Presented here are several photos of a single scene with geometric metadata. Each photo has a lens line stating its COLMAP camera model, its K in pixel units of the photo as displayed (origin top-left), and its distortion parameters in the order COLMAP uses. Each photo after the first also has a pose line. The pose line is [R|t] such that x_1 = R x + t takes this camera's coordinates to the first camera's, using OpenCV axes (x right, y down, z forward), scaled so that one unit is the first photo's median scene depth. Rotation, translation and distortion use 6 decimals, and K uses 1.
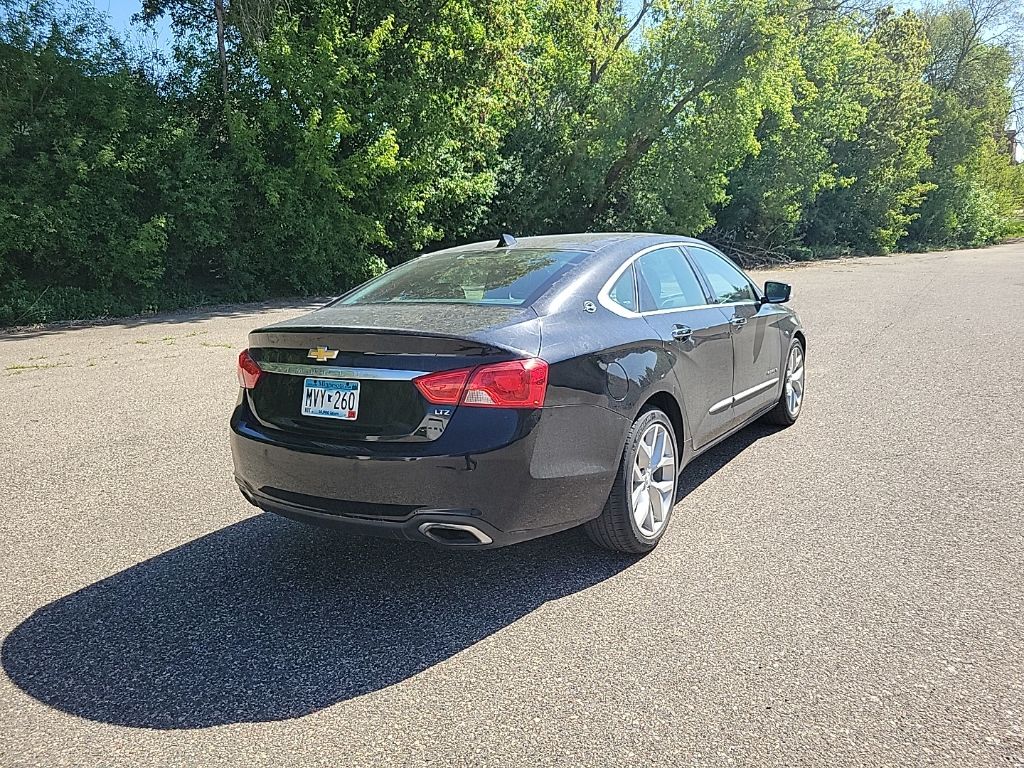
lens RADIAL K [[770.8, 0, 519.7], [0, 770.8, 376.2], [0, 0, 1]] dist [0.051336, -0.034765]
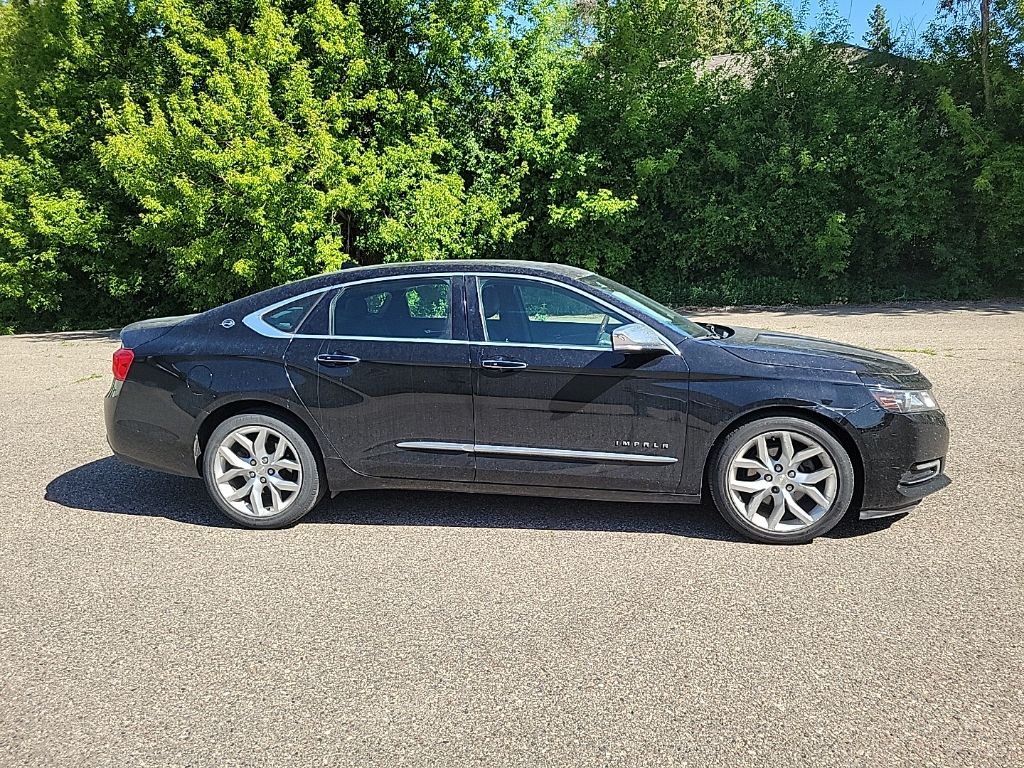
lens RADIAL K [[770.8, 0, 520.6], [0, 770.8, 359.3], [0, 0, 1]] dist [0.051336, -0.034765]
pose [[0.393438, 0.143078, -0.908150, 0.272257], [-0.139724, 0.985646, 0.094755, -0.040814], [0.908672, 0.089610, 0.407782, 0.166704]]
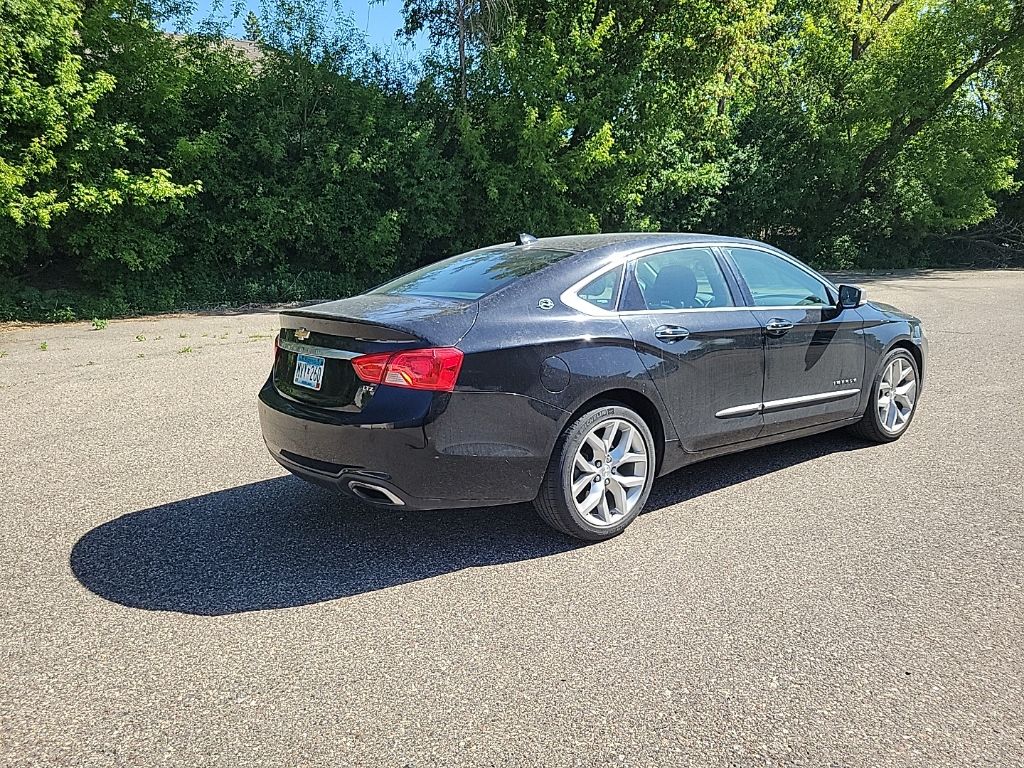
lens RADIAL K [[770.8, 0, 511.6], [0, 770.8, 380.9], [0, 0, 1]] dist [0.051336, -0.034765]
pose [[0.940223, 0.073283, -0.332581, 0.074582], [-0.067333, 0.997297, 0.029399, -0.002159], [0.333837, -0.005248, 0.942616, -0.004938]]
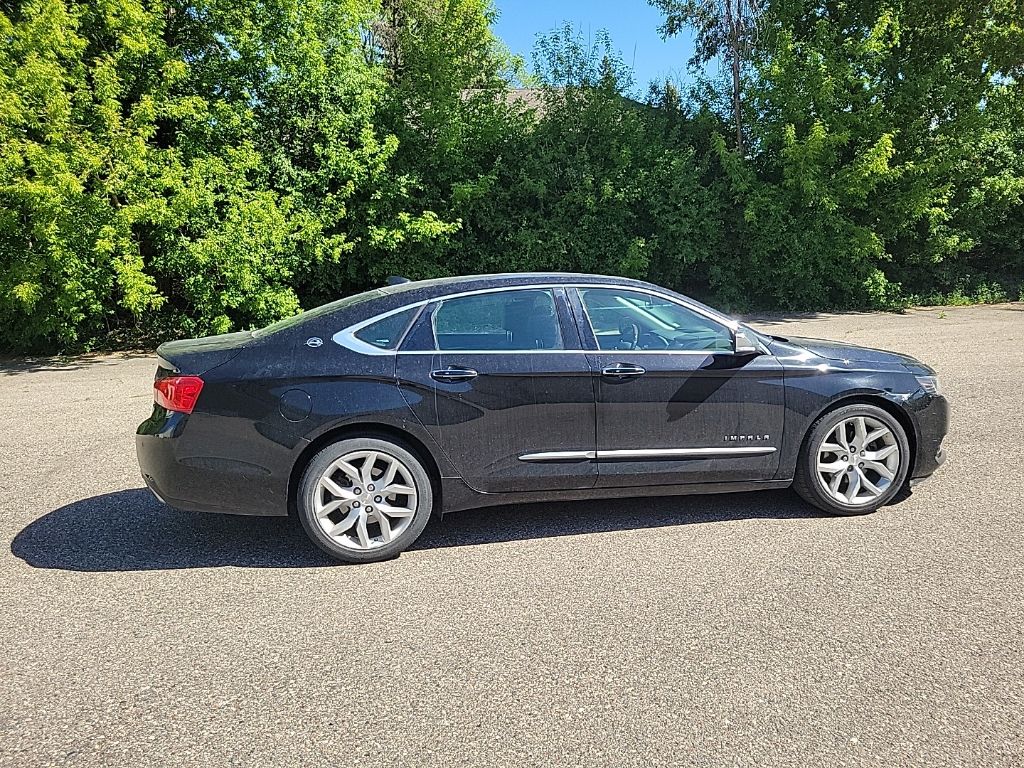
lens RADIAL K [[770.8, 0, 521.2], [0, 770.8, 363.9], [0, 0, 1]] dist [0.051336, -0.034765]
pose [[0.681497, 0.096136, -0.725479, 0.216181], [-0.112959, 0.993272, 0.025511, -0.022475], [0.723050, 0.064564, 0.687771, 0.073367]]
